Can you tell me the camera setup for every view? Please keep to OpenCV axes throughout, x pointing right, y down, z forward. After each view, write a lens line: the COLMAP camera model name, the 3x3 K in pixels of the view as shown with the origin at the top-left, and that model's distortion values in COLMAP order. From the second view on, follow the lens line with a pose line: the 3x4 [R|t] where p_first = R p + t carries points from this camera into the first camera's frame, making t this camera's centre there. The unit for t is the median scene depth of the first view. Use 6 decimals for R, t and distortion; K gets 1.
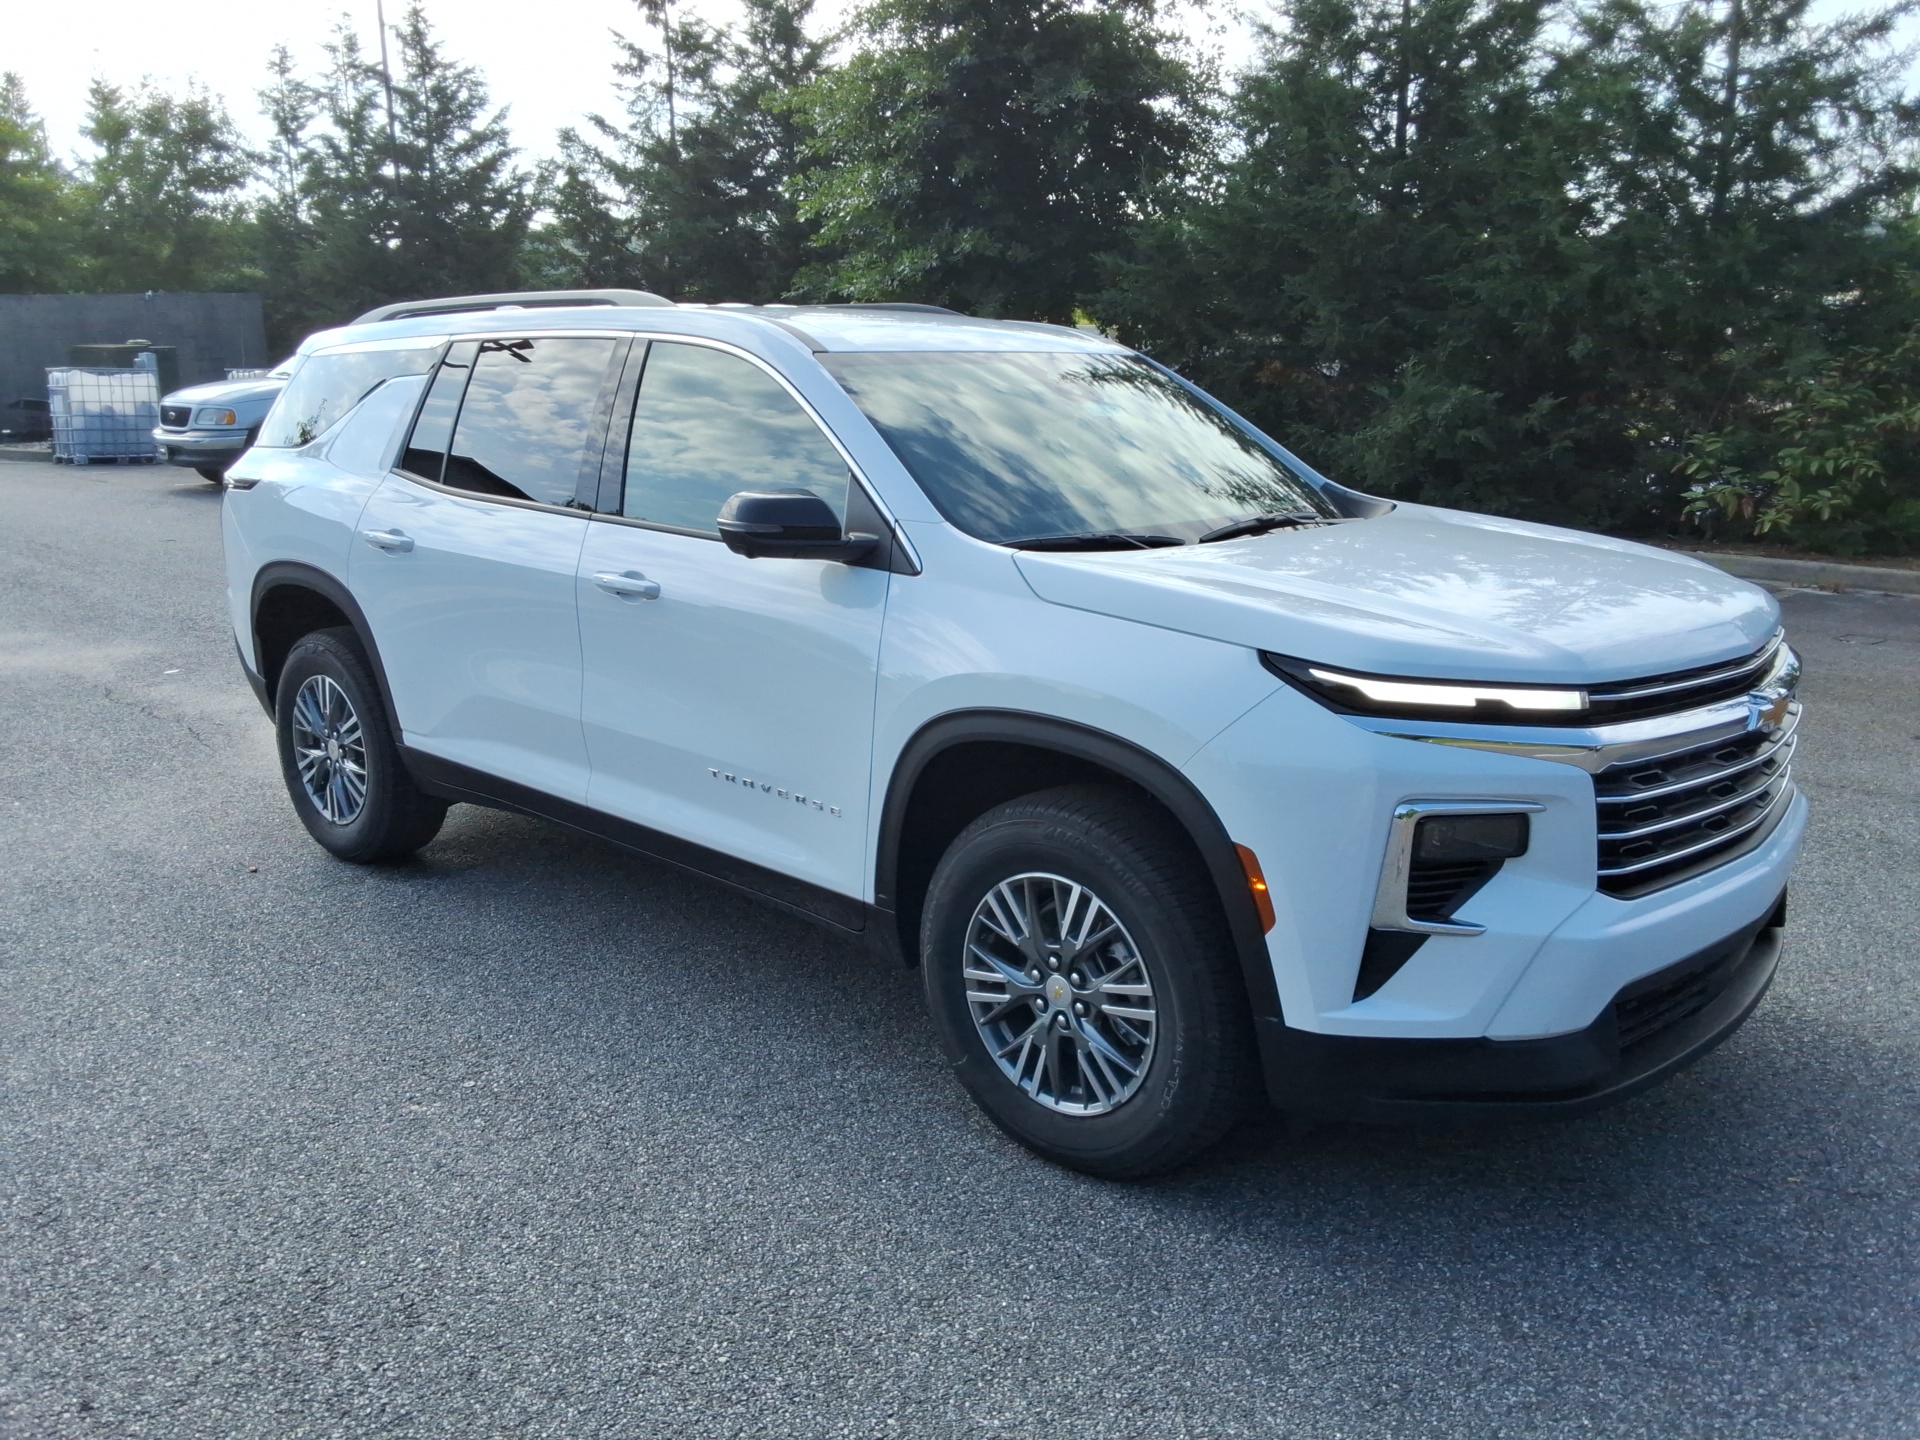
lens RADIAL K [[1551.0, 0, 978.2], [0, 1551.0, 699.6], [0, 0, 1]] dist [0.142842, -0.236211]
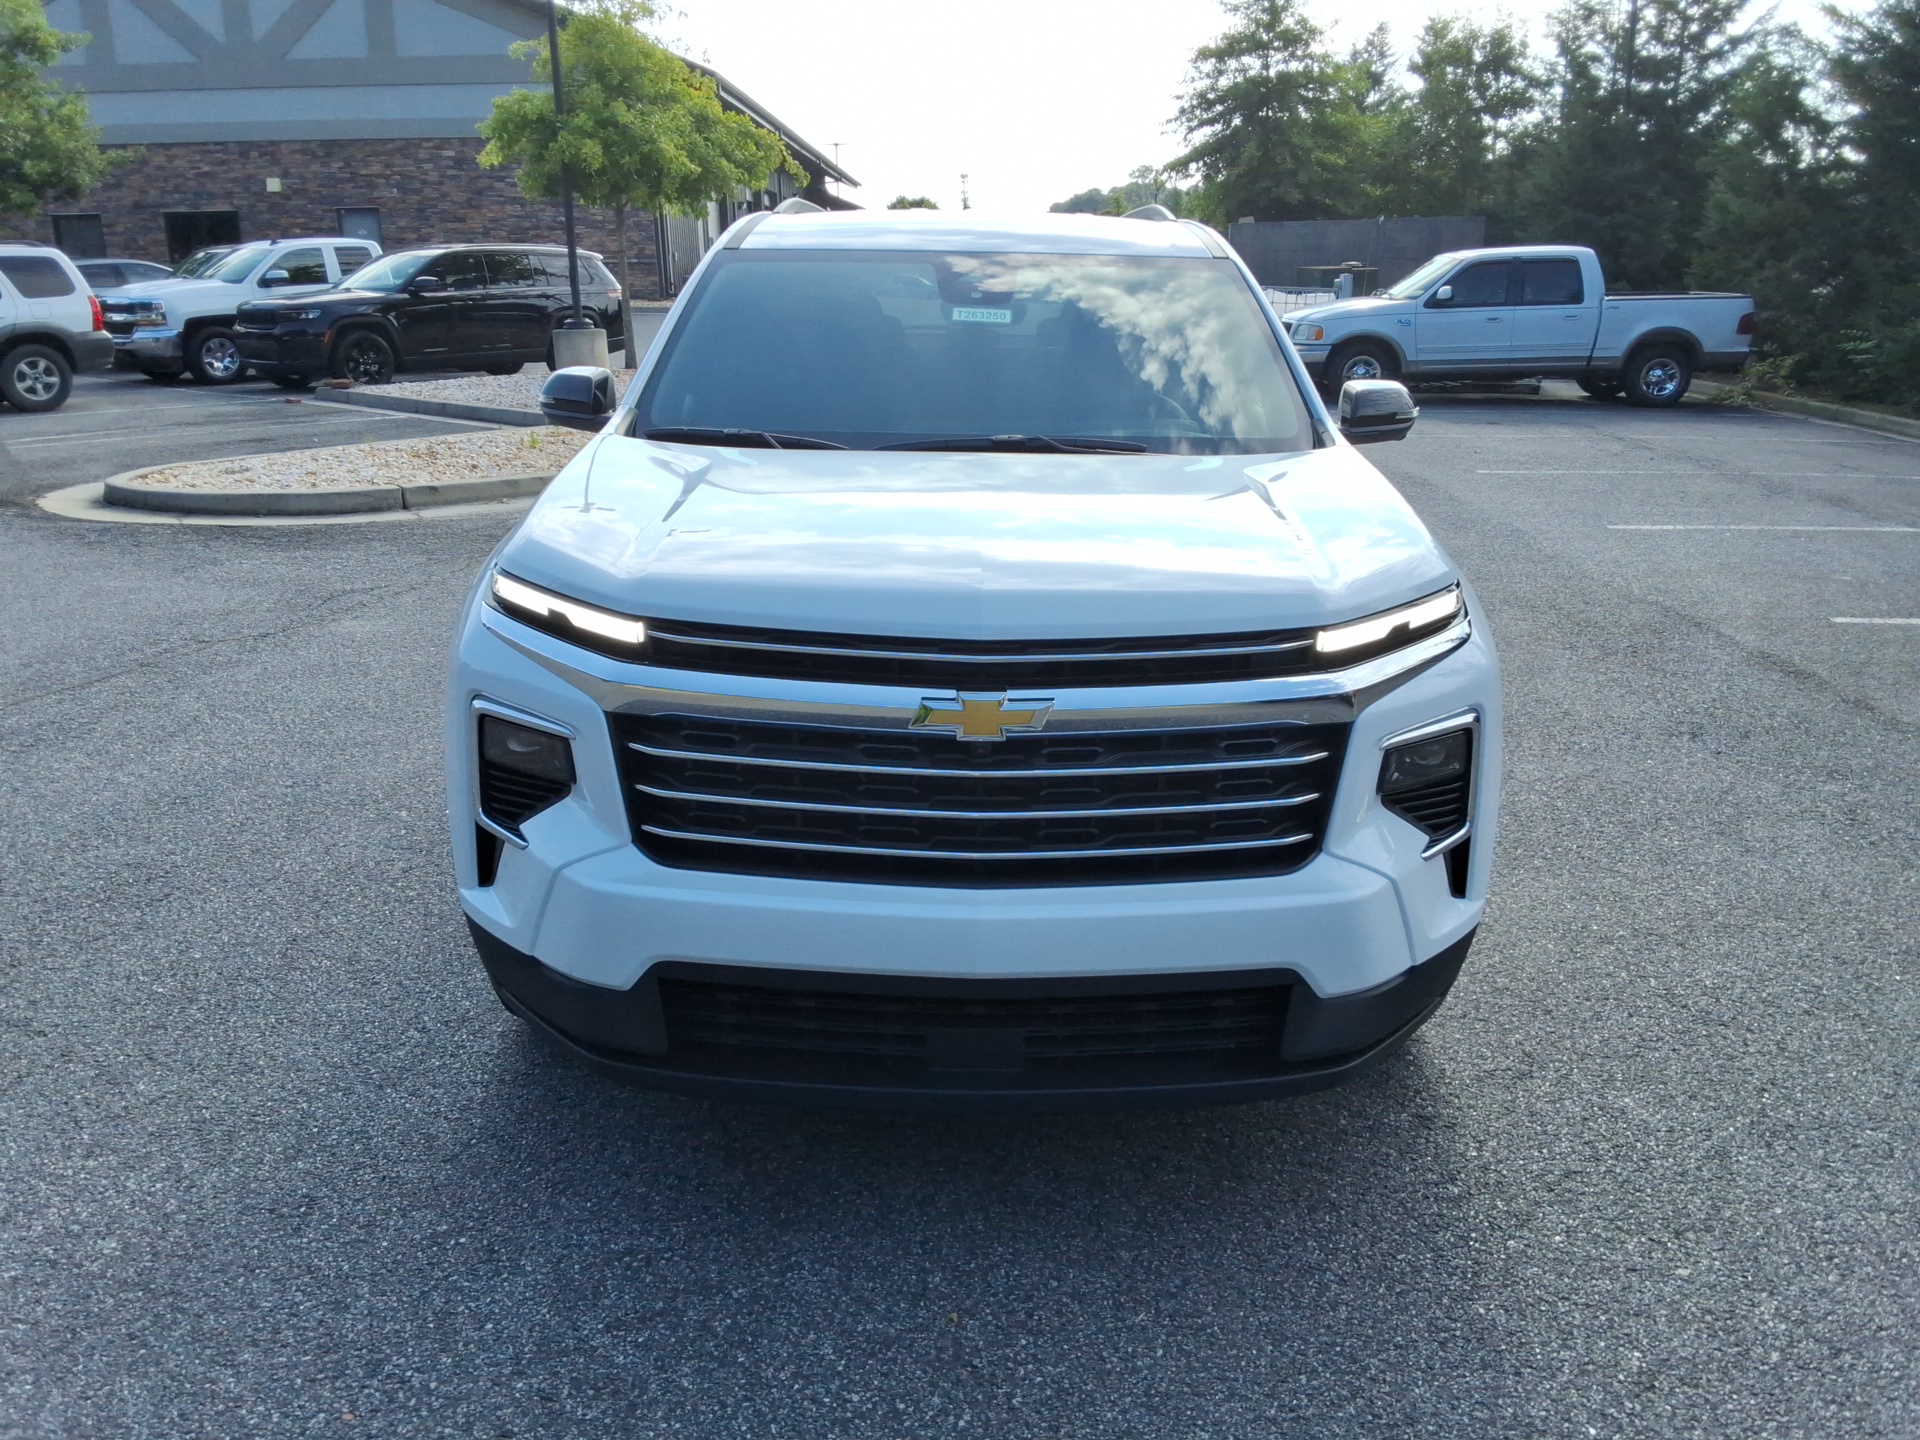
lens RADIAL K [[1551.2, 0, 968.4], [0, 1551.2, 715.8], [0, 0, 1]] dist [0.117504, -0.205746]
pose [[0.668757, 0.206981, -0.714089, 0.123064], [-0.167670, 0.977711, 0.126366, -0.010366], [0.724328, 0.035224, 0.688555, 0.056249]]
